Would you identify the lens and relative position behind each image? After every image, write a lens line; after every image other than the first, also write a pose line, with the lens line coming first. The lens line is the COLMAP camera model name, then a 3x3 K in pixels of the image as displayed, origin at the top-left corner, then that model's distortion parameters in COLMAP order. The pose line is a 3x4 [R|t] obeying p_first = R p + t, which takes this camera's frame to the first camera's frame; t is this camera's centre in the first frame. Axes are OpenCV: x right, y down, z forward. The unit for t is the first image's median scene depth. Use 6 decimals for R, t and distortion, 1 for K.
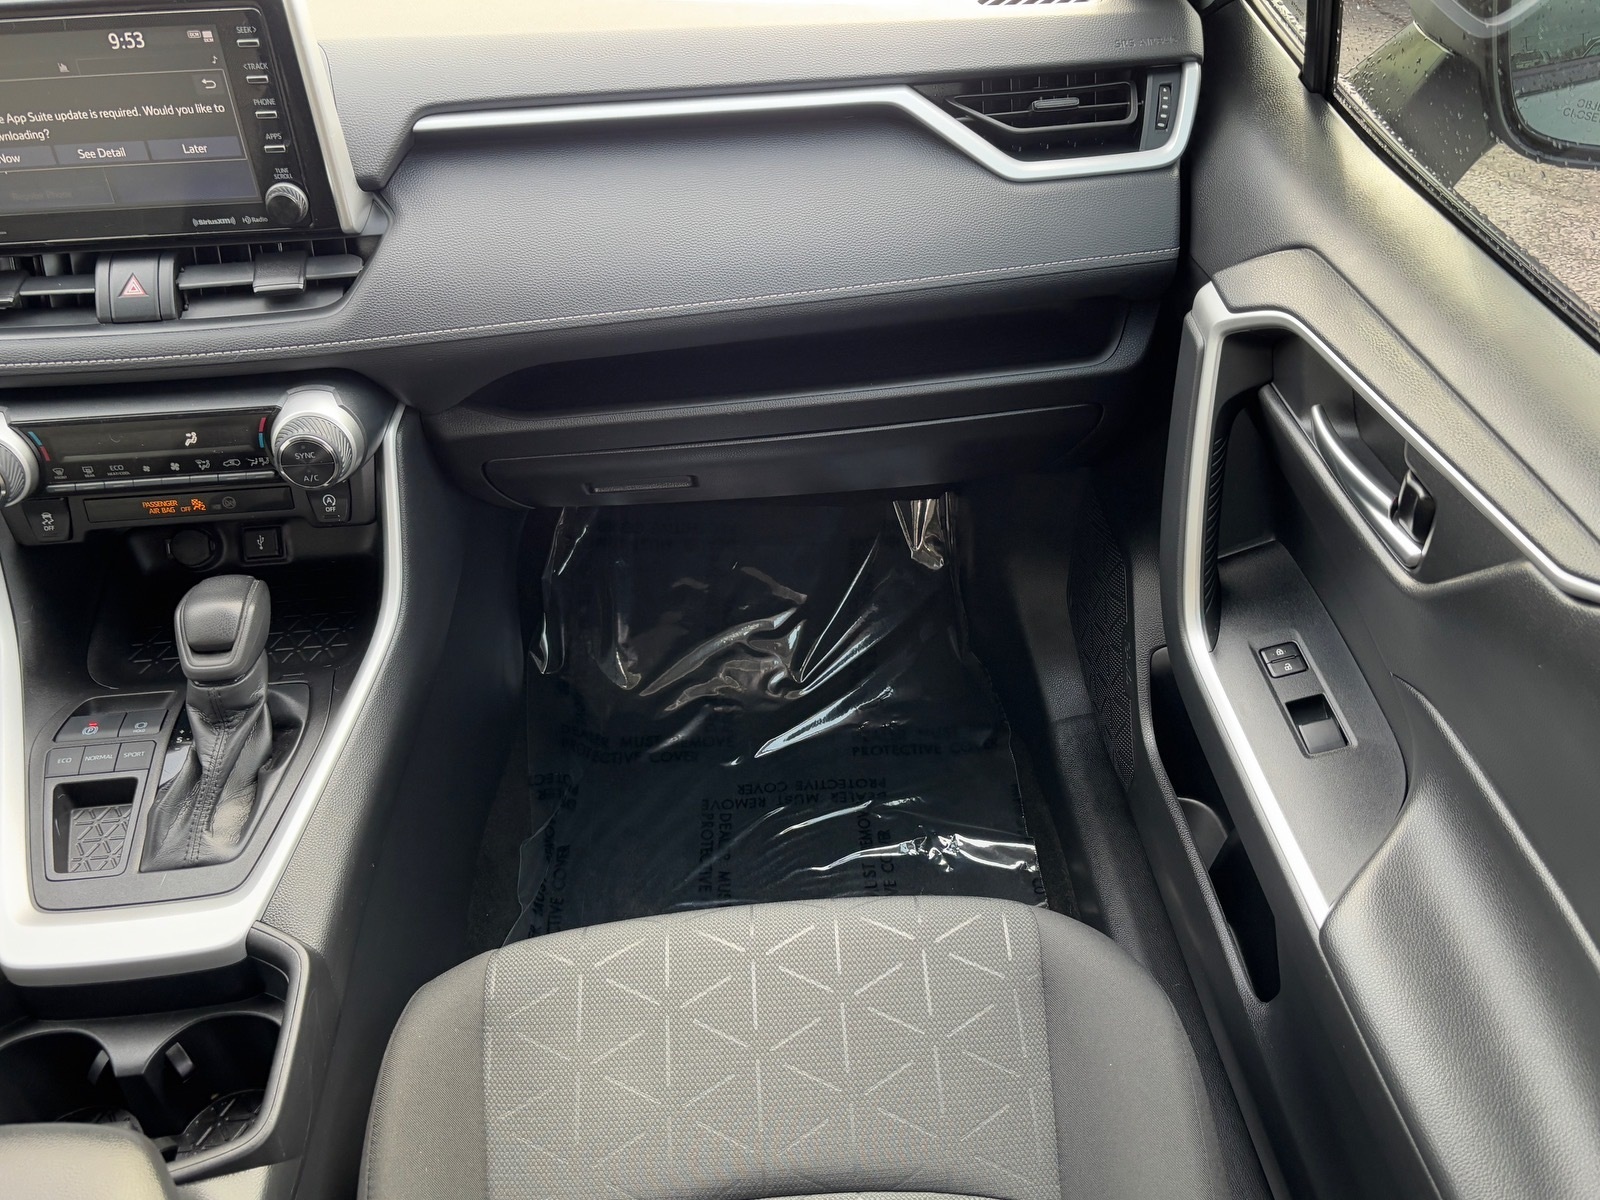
lens RADIAL K [[1386.0, 0, 798.2], [0, 1386.0, 598.6], [0, 0, 1]] dist [0.040387, -0.046745]
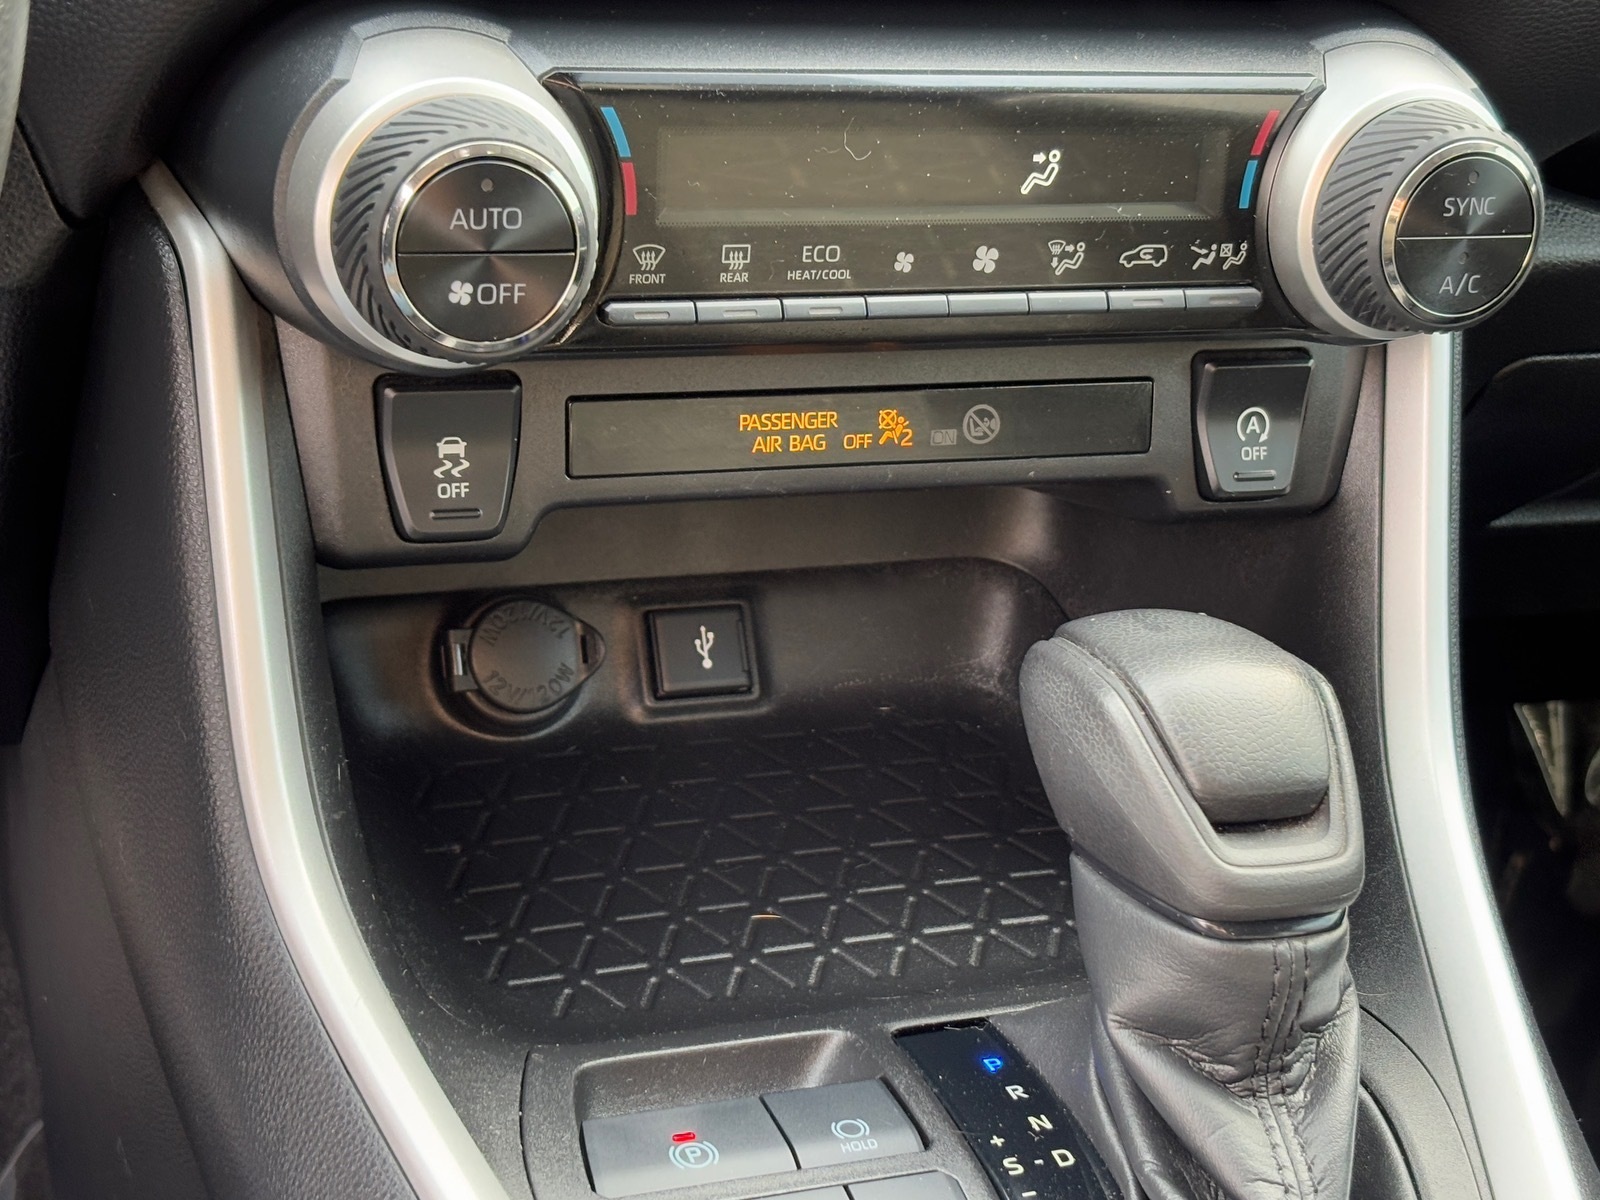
lens RADIAL K [[2680.6, 0, 762.2], [0, 2680.6, 615.7], [0, 0, 1]] dist [0.115652, 0.000000]
pose [[0.959014, -0.002897, 0.283344, -0.667567], [0.065011, 0.975524, -0.210065, 0.106336], [-0.275800, 0.219876, 0.935729, 0.470622]]
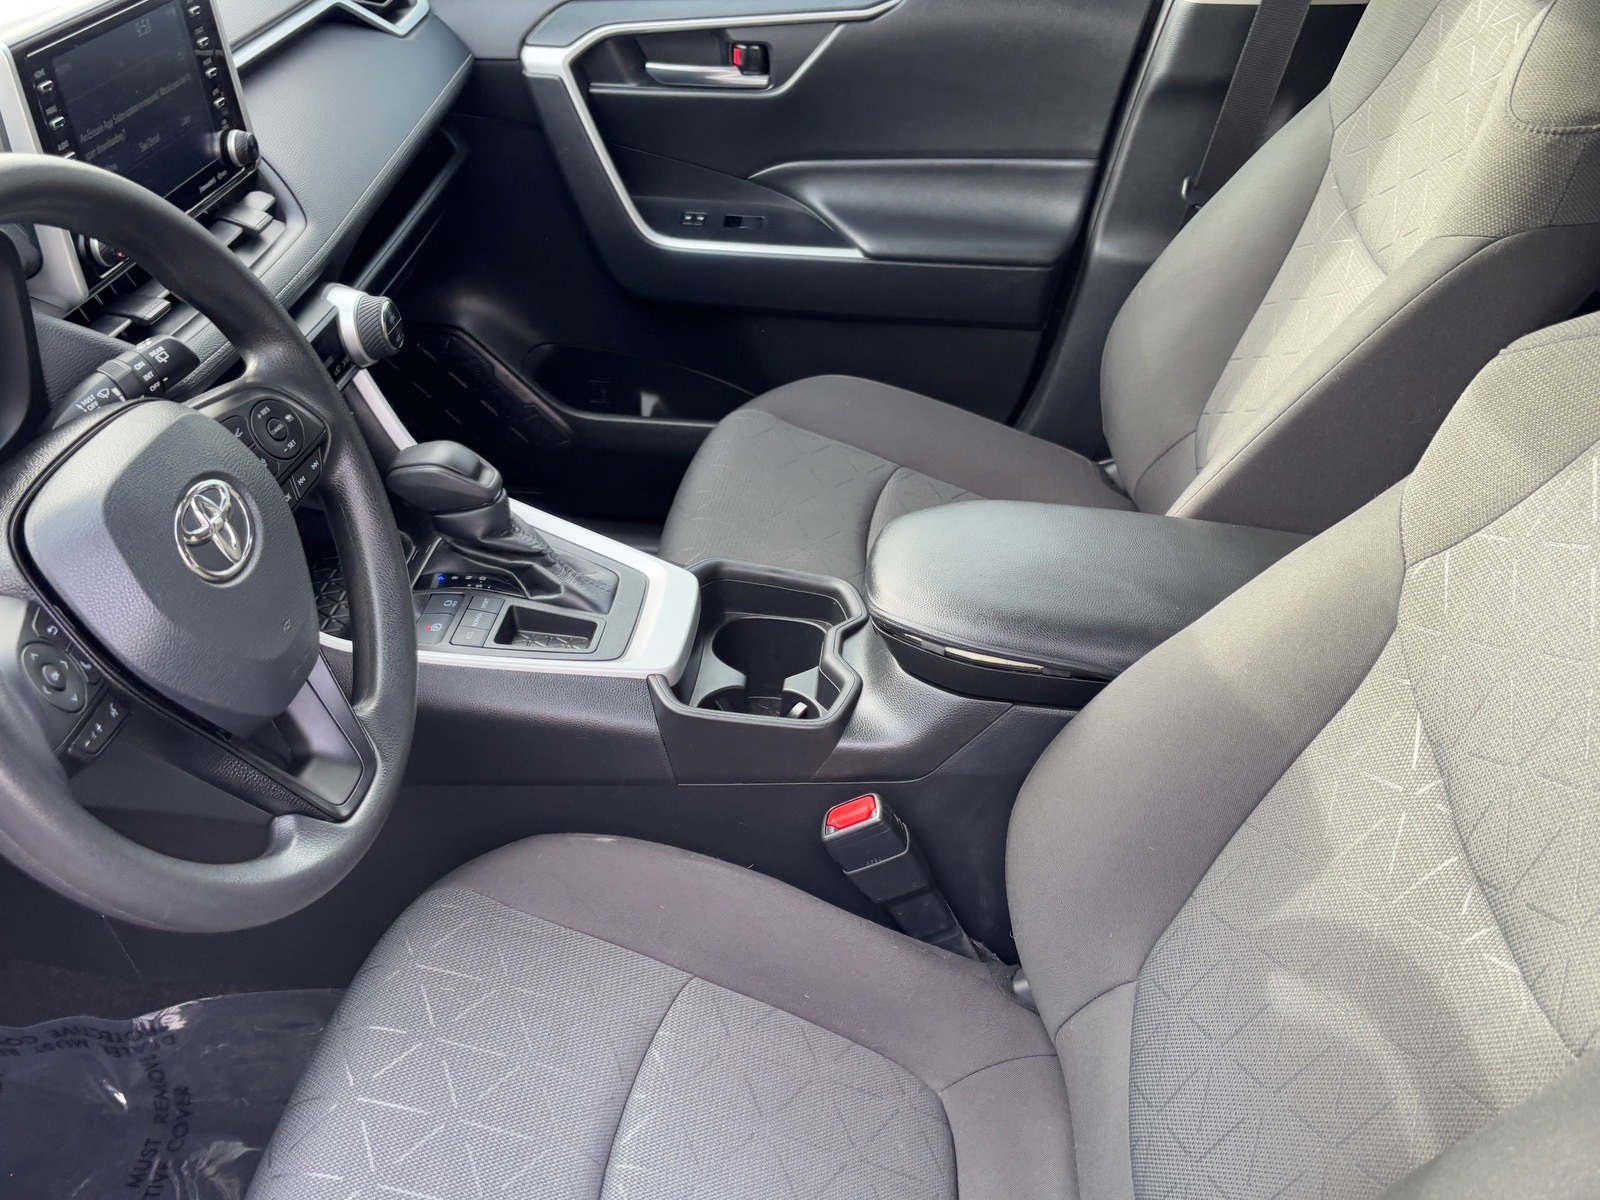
lens RADIAL K [[1624.8, 0, 846.5], [0, 1624.8, 632.8], [0, 0, 1]] dist [0.005173, 0.000000]
pose [[0.170013, -0.512853, 0.841473, -1.554015], [0.629042, 0.713780, 0.307935, -0.093796], [-0.758552, 0.476969, 0.443959, 0.211430]]
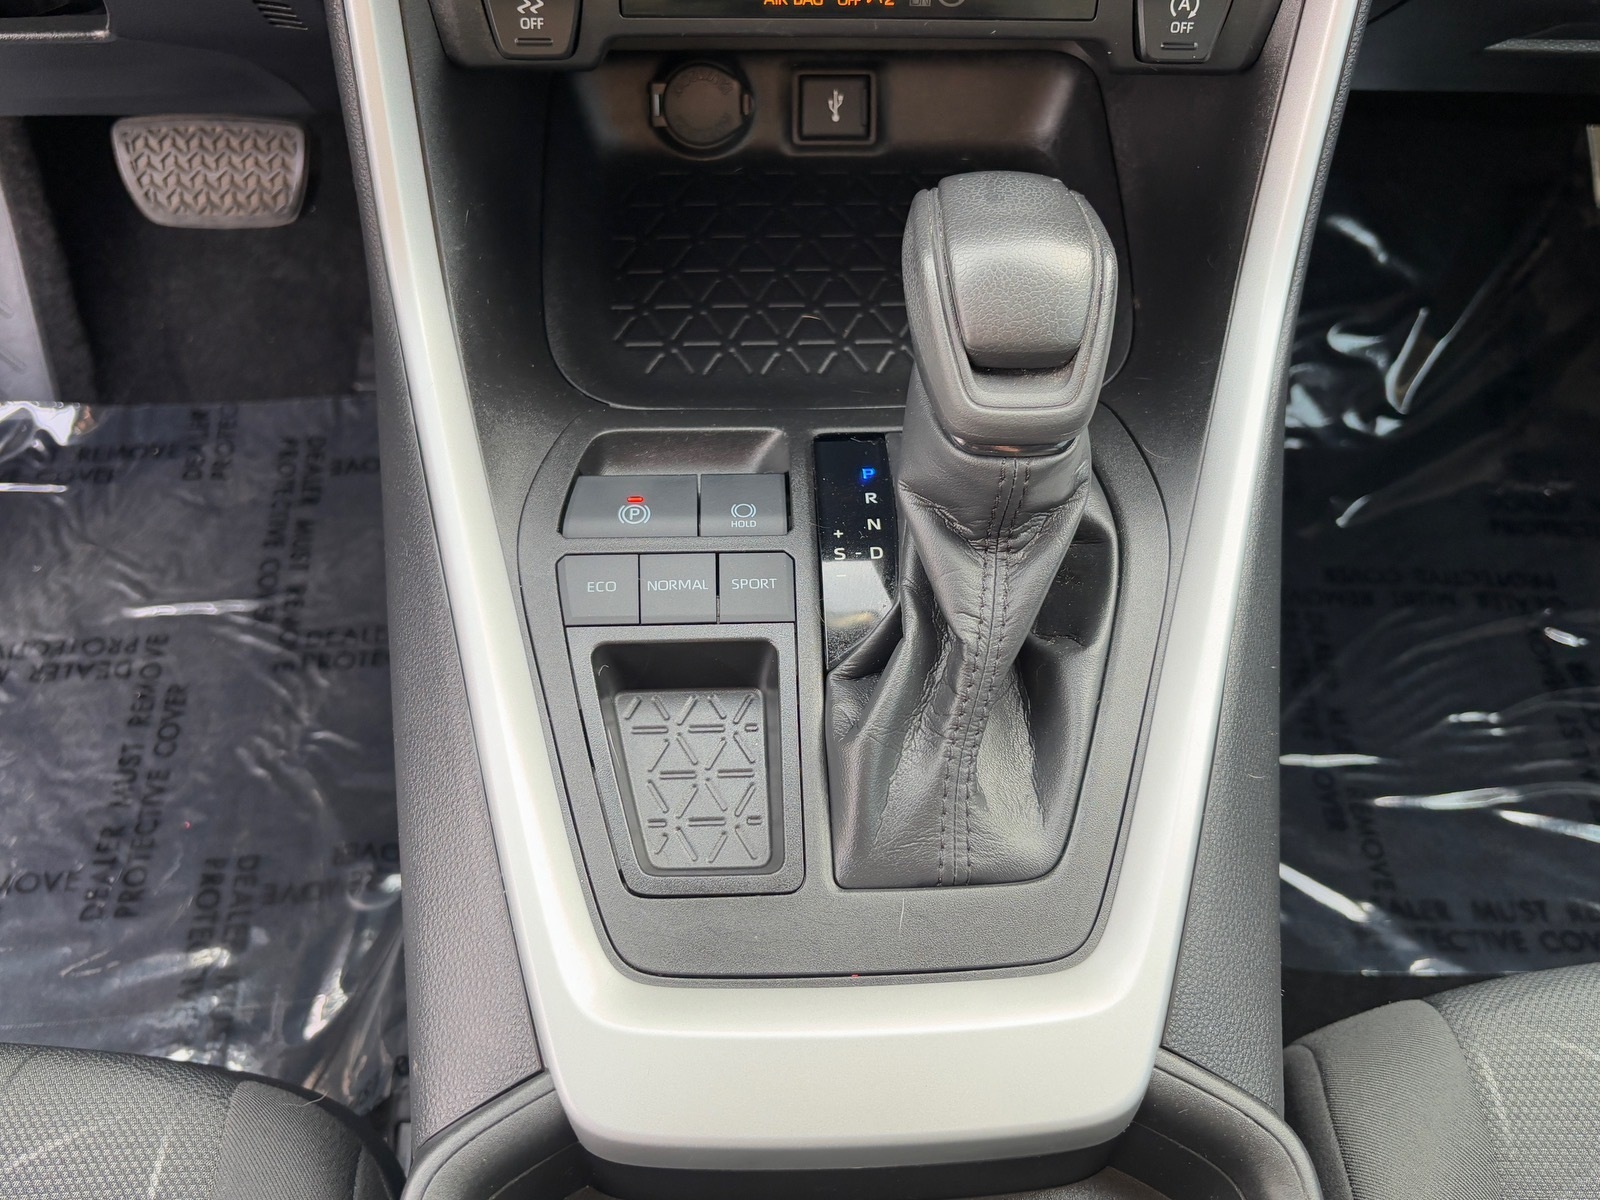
lens RADIAL K [[1386.0, 0, 789.4], [0, 1386.0, 602.8], [0, 0, 1]] dist [0.040387, -0.046745]
pose [[0.997220, 0.074334, 0.005238, -0.470654], [-0.073237, 0.964677, 0.253052, 0.006053], [0.013757, -0.252732, 0.967439, 0.580419]]
